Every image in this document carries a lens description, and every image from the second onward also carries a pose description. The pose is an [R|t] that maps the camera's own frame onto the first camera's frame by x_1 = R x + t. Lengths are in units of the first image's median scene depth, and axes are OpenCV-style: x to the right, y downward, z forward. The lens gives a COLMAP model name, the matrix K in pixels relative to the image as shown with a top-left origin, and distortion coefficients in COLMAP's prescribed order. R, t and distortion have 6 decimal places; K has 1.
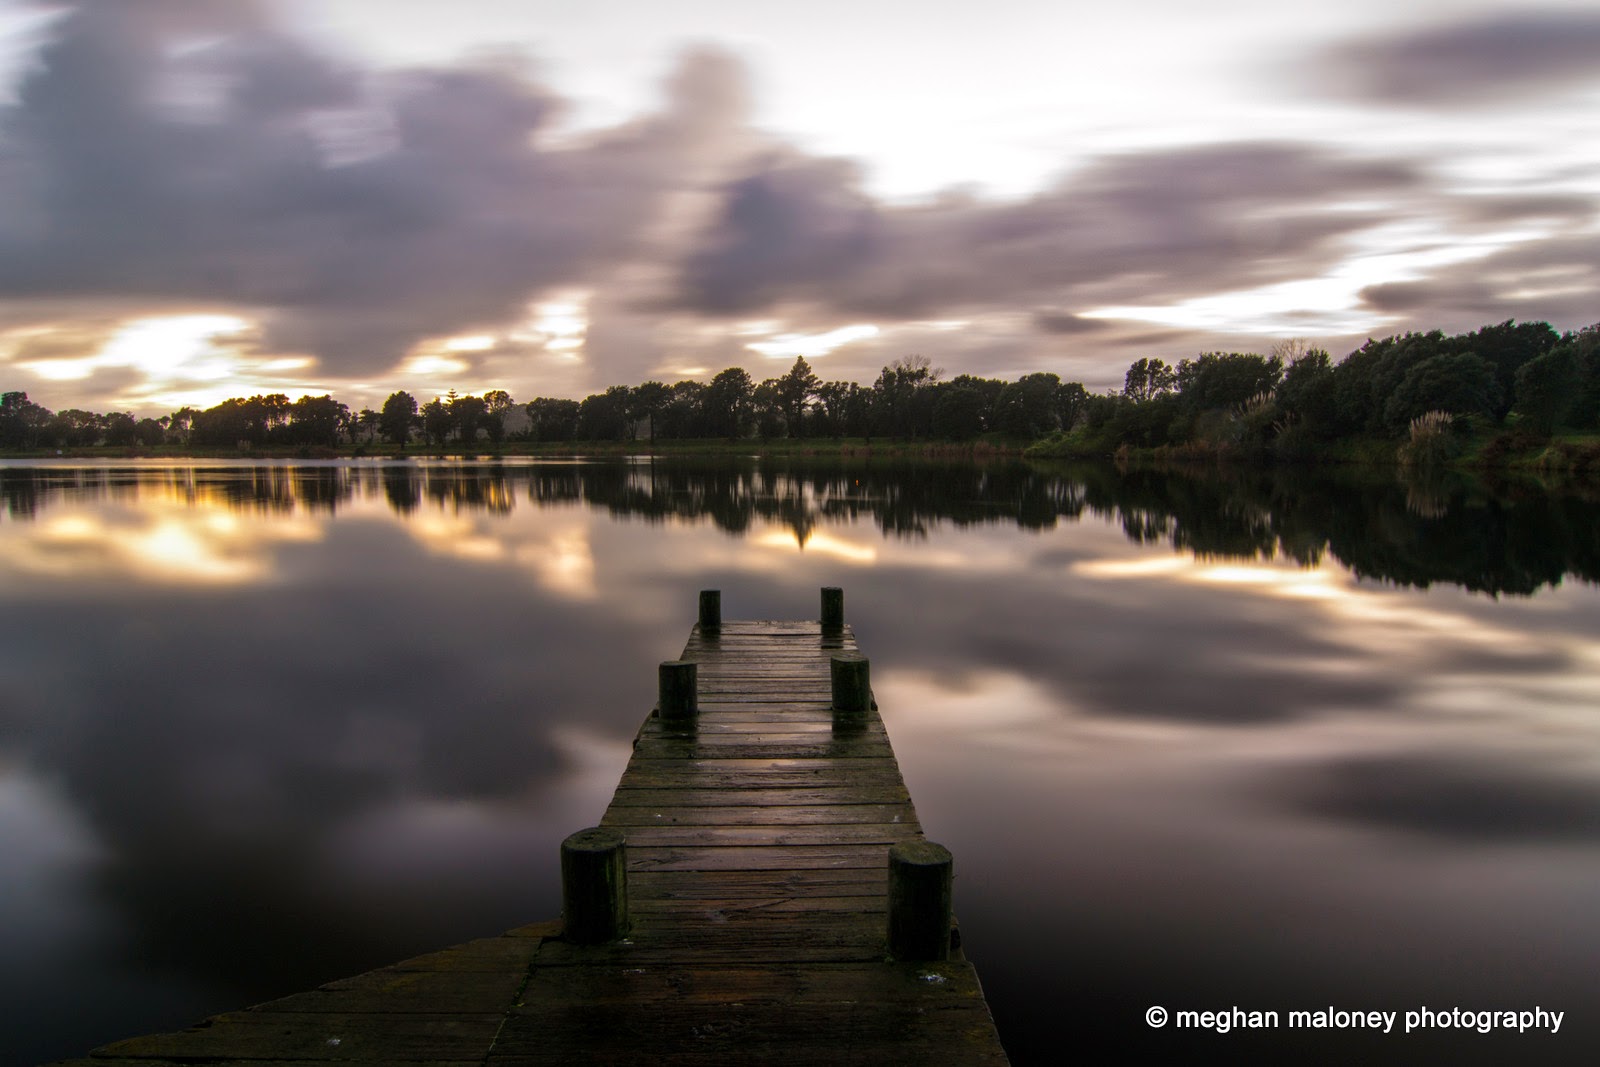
lens RADIAL K [[925.9, 0, 887.5], [0, 925.9, 468.1], [0, 0, 1]] dist [-0.000836, -0.002123]
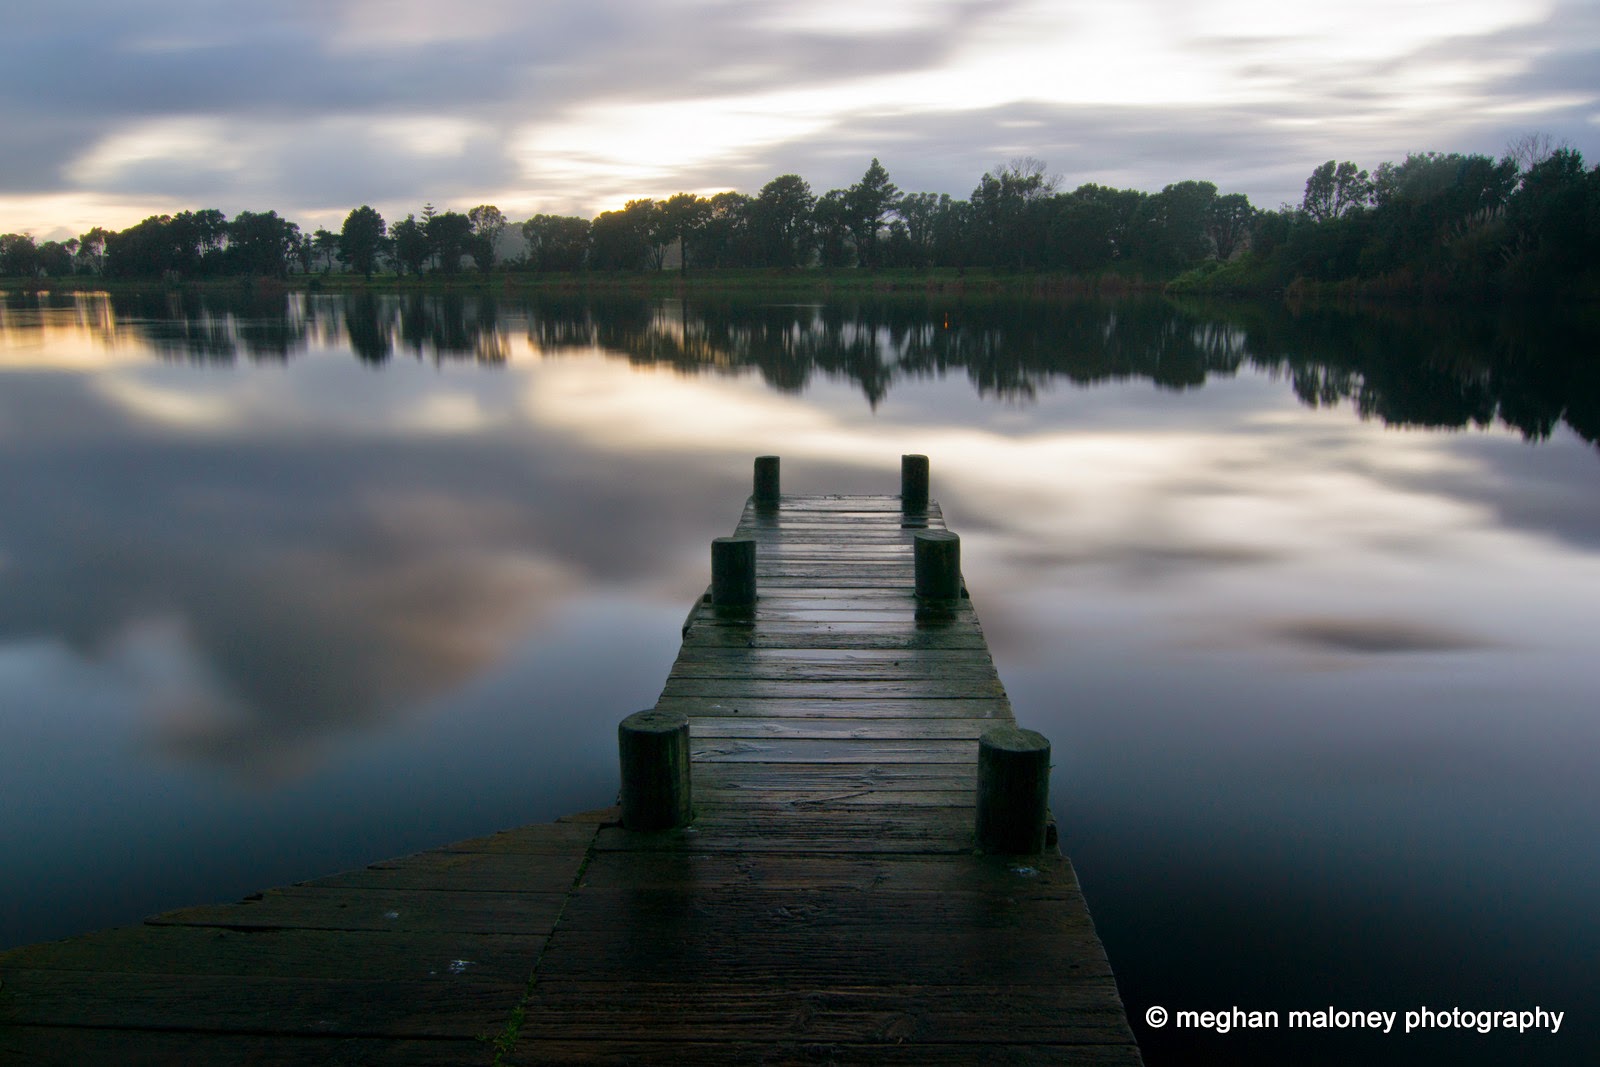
lens RADIAL K [[925.9, 0, 887.5], [0, 925.9, 468.1], [0, 0, 1]] dist [-0.000836, -0.002123]
pose [[0.994244, 0.020586, -0.105147, 0.001921], [-0.002438, 0.985460, 0.169888, 0.001015], [0.107115, -0.168654, 0.979838, 0.189799]]
